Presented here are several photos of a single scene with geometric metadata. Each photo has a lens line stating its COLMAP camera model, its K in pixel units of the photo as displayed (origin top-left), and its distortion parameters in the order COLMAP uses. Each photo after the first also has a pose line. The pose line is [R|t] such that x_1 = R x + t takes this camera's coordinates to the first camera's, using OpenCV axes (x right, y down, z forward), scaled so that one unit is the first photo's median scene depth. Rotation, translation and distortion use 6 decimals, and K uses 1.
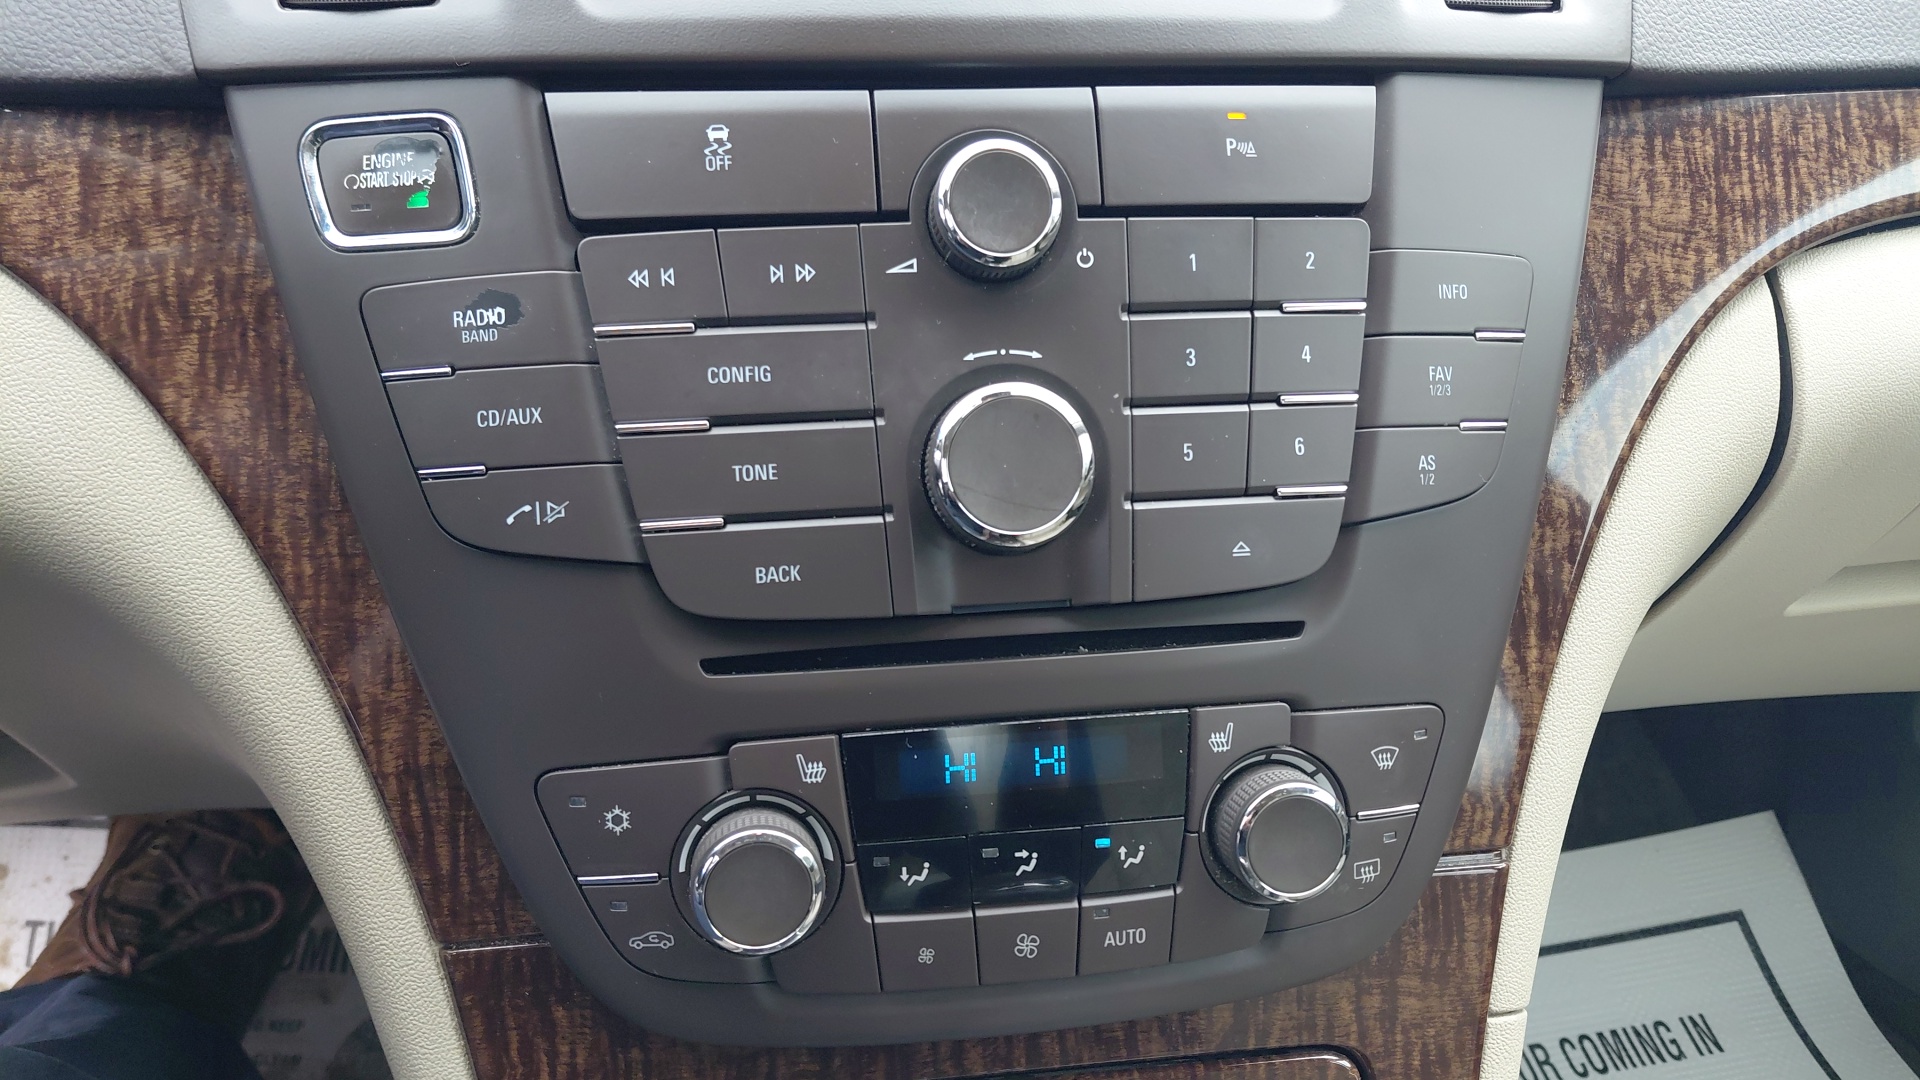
lens RADIAL K [[1450.8, 0, 967.9], [0, 1450.8, 511.9], [0, 0, 1]] dist [0.024788, -0.037986]
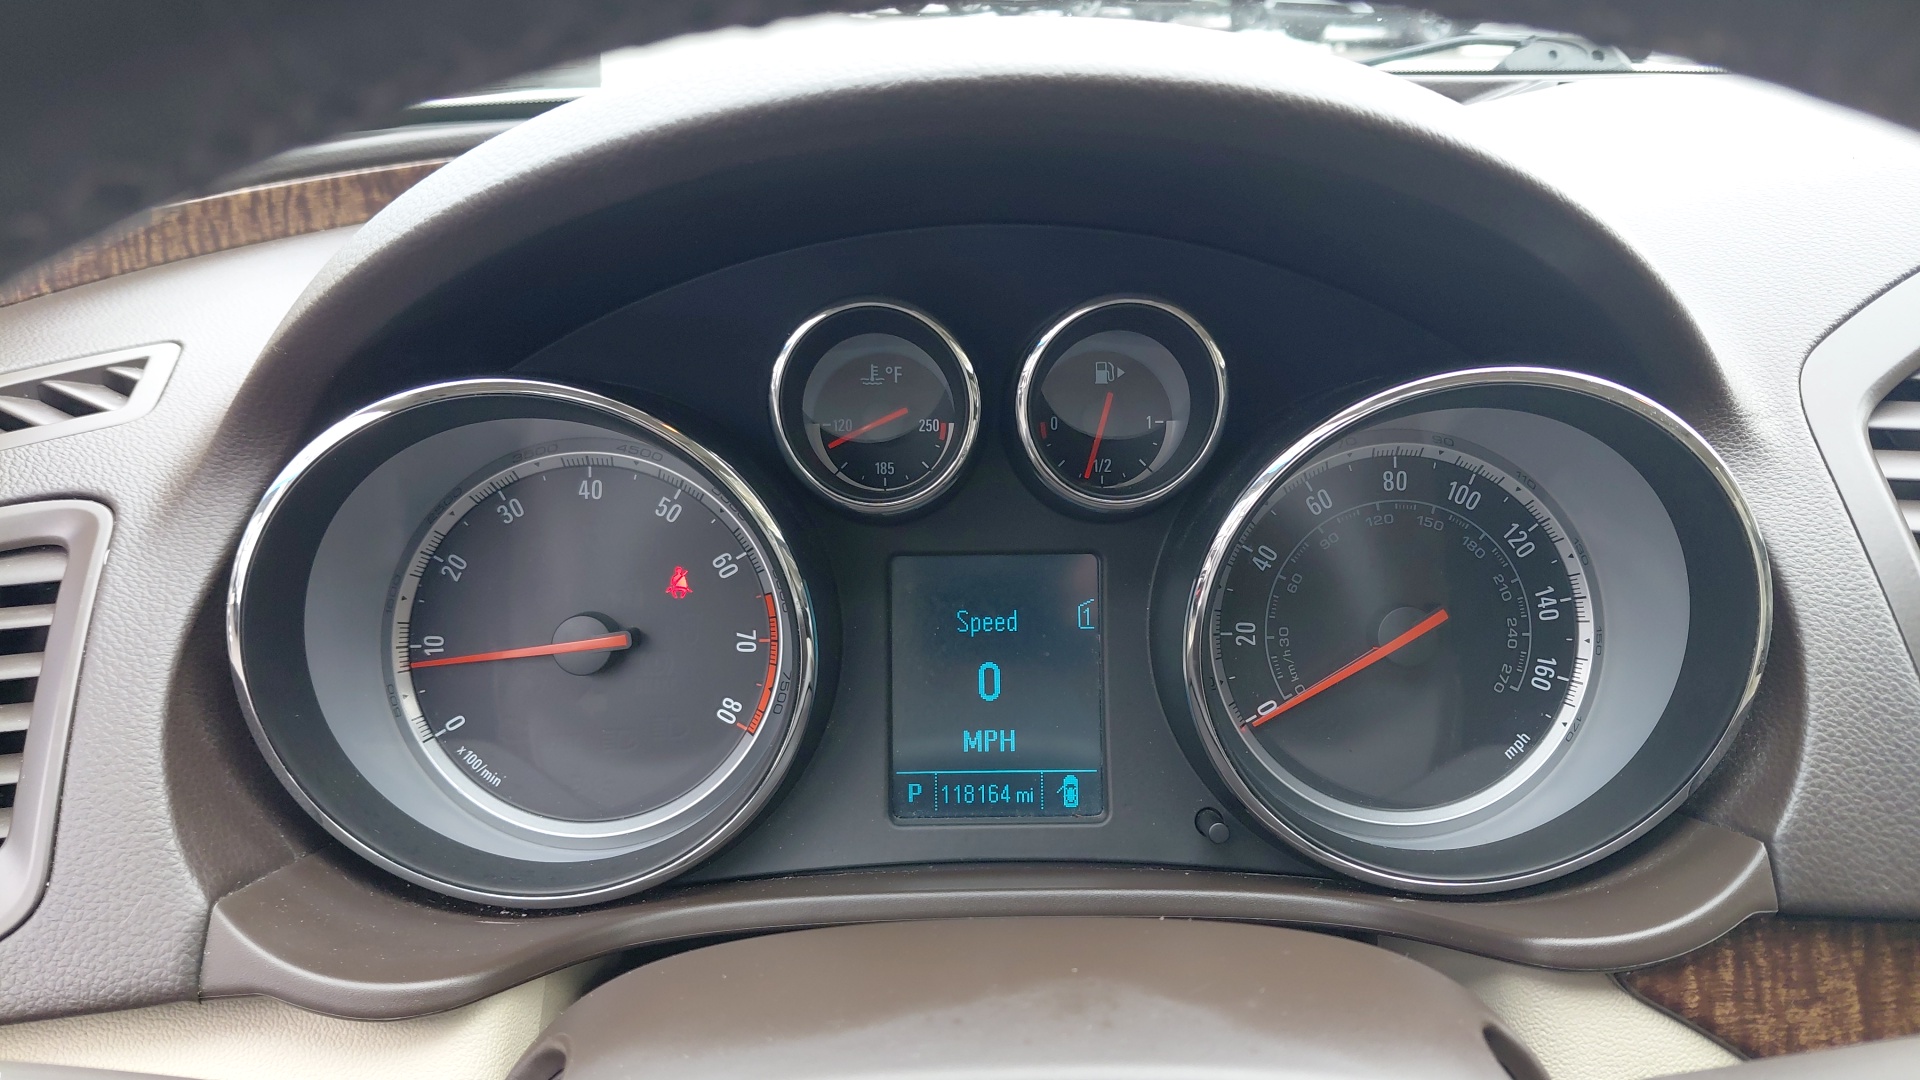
lens RADIAL K [[1450.8, 0, 969.9], [0, 1450.8, 550.1], [0, 0, 1]] dist [0.024788, -0.037986]
pose [[0.995357, 0.025090, -0.092926, -1.136440], [-0.033834, 0.995021, -0.093745, -0.420675], [0.090111, 0.096454, 0.991250, -0.079680]]
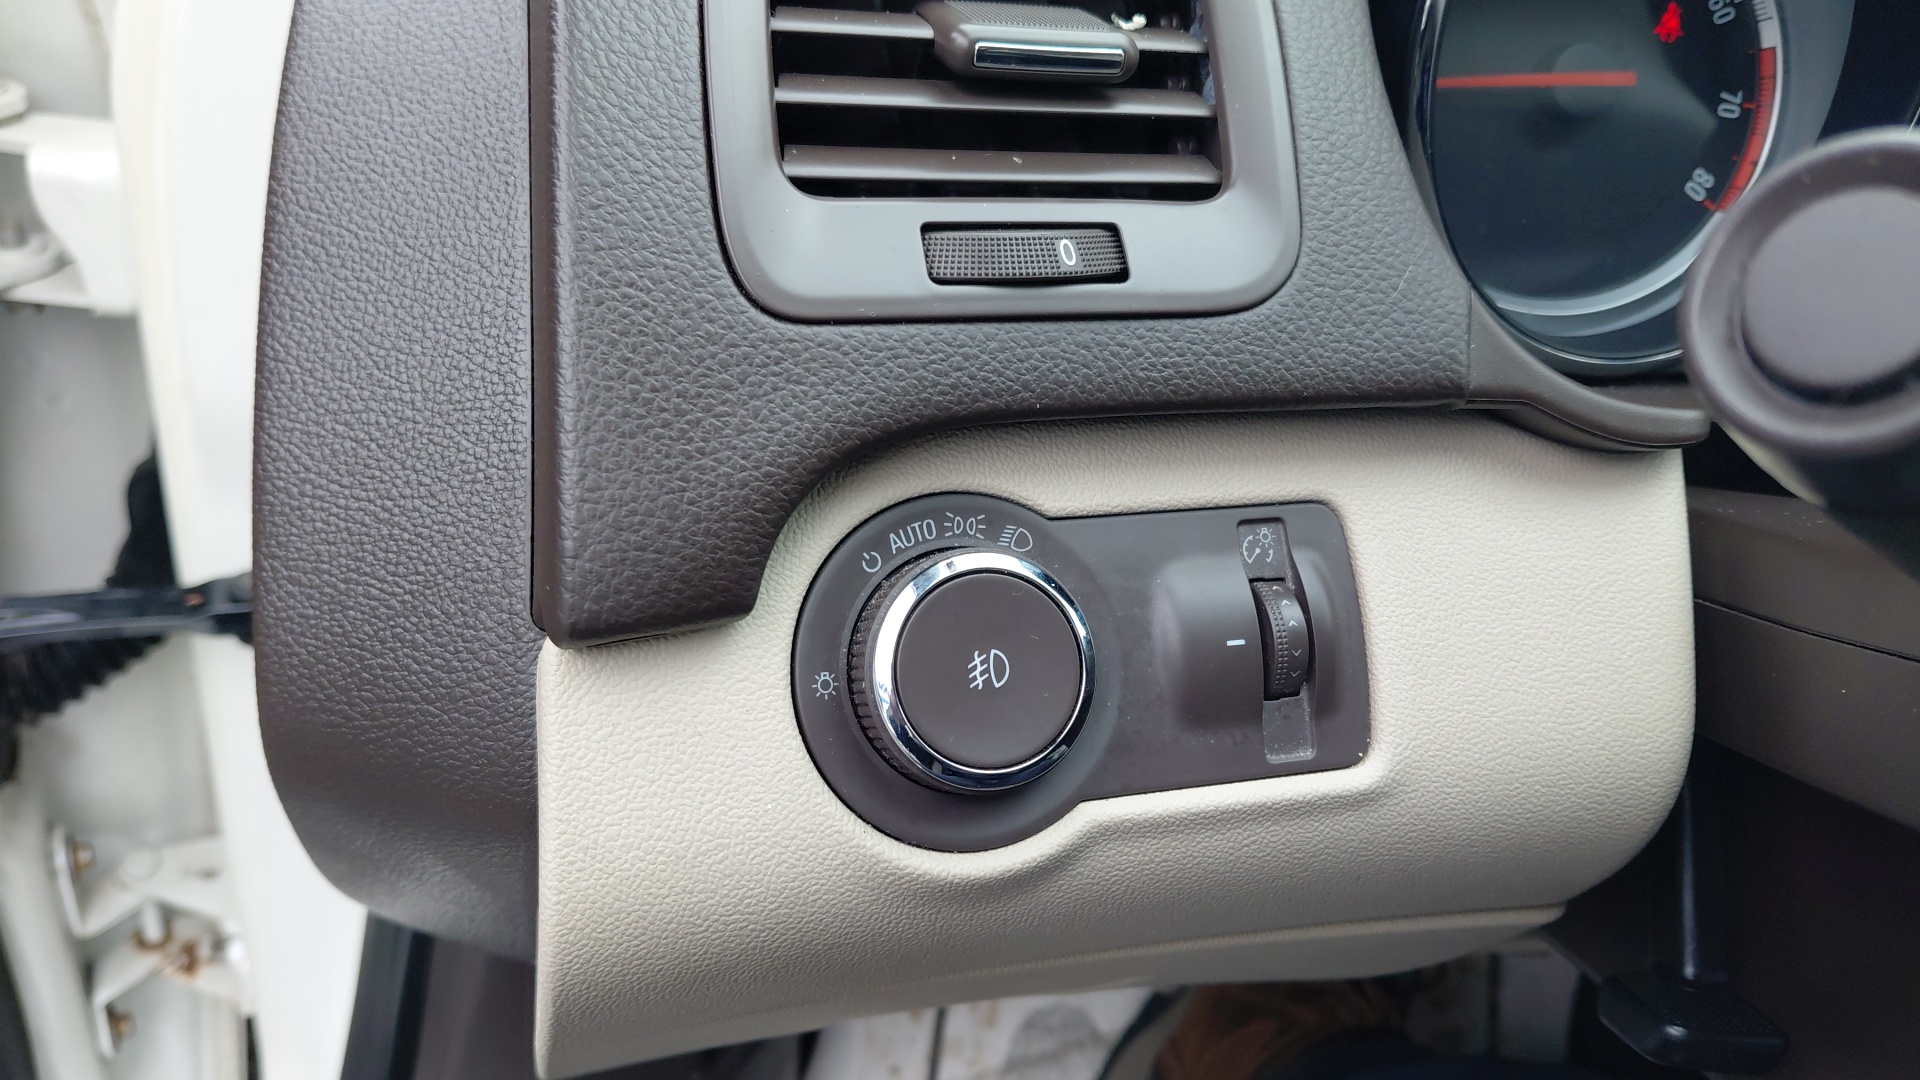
lens RADIAL K [[1450.8, 0, 945.0], [0, 1450.8, 544.9], [0, 0, 1]] dist [0.024788, -0.037986]
pose [[0.993993, 0.108724, 0.012567, -1.993940], [-0.109392, 0.990579, 0.082377, -0.157935], [-0.003492, -0.083256, 0.996522, 0.067064]]
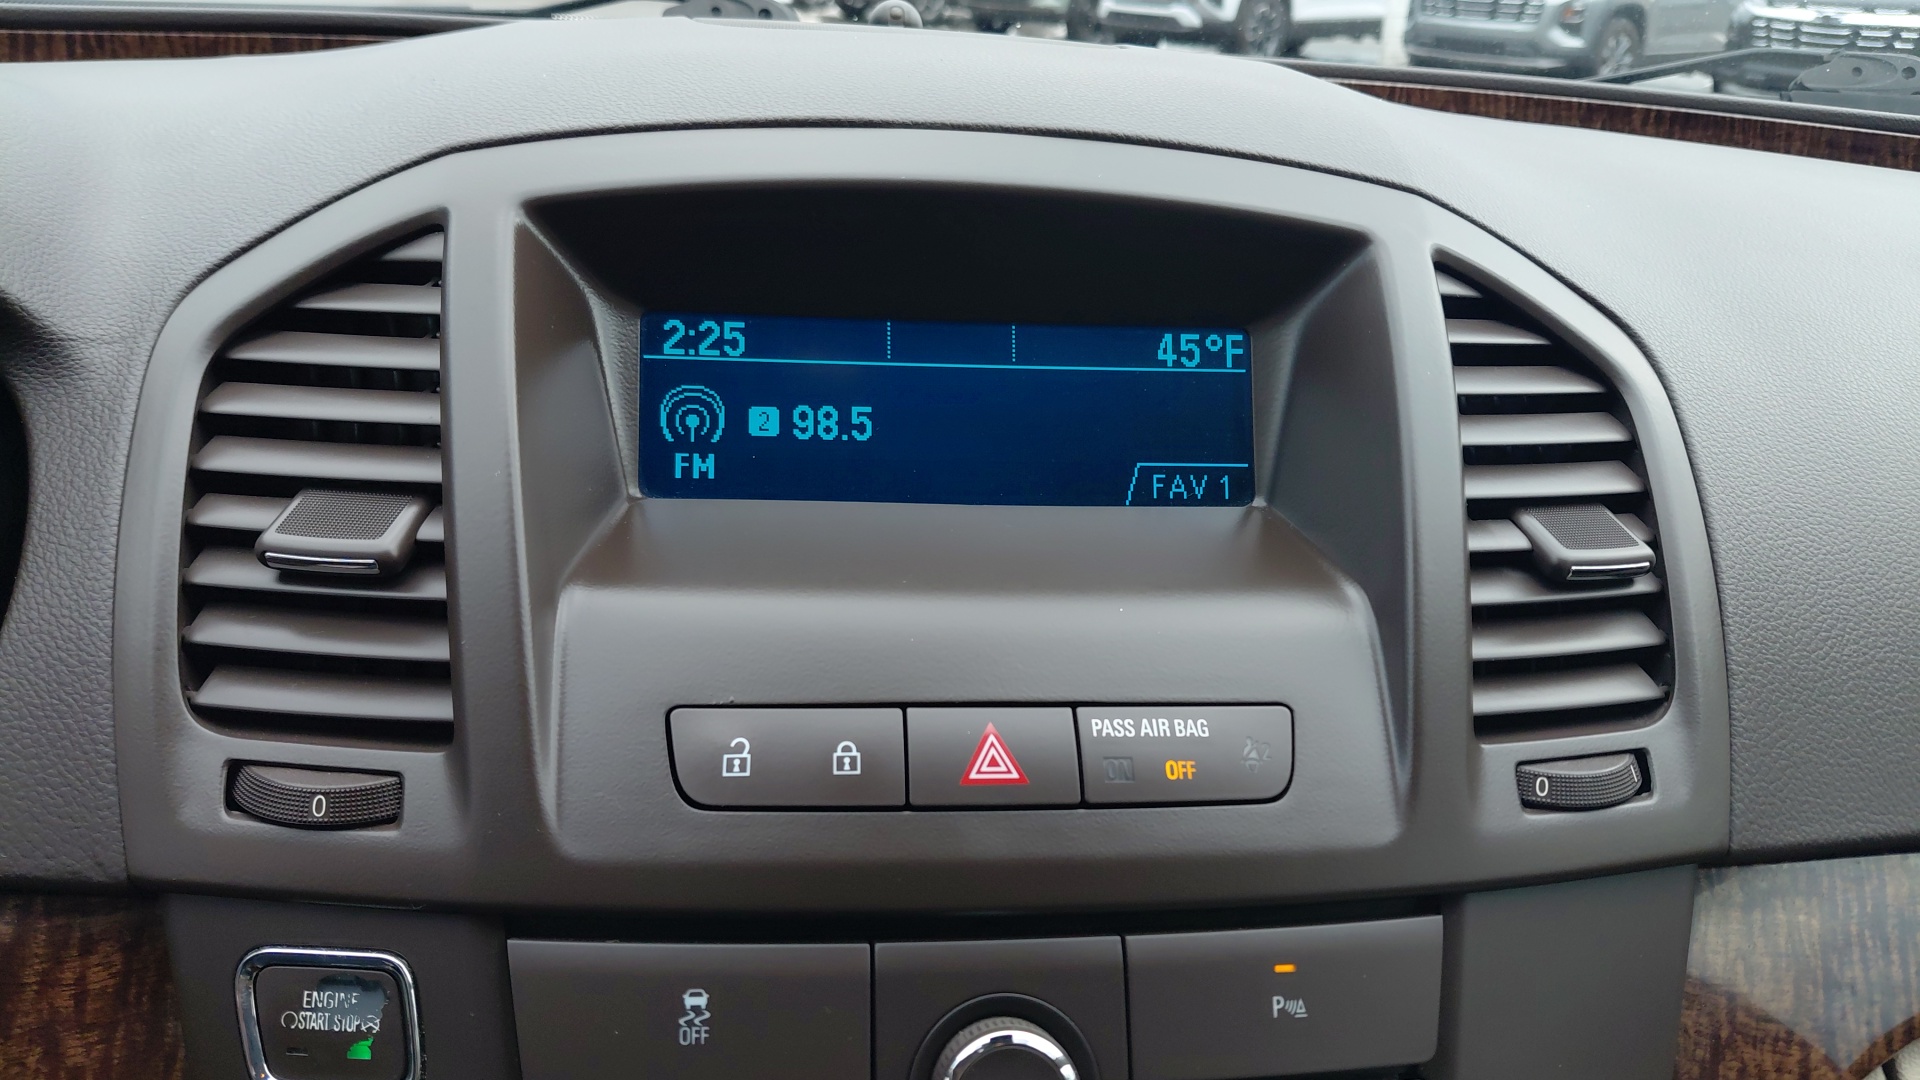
lens RADIAL K [[1450.8, 0, 947.0], [0, 1450.8, 587.2], [0, 0, 1]] dist [0.024788, -0.037986]
pose [[0.998386, 0.045539, -0.033929, -0.000503], [-0.048087, 0.995753, -0.078507, -0.427968], [0.030210, 0.080012, 0.996336, 0.095548]]
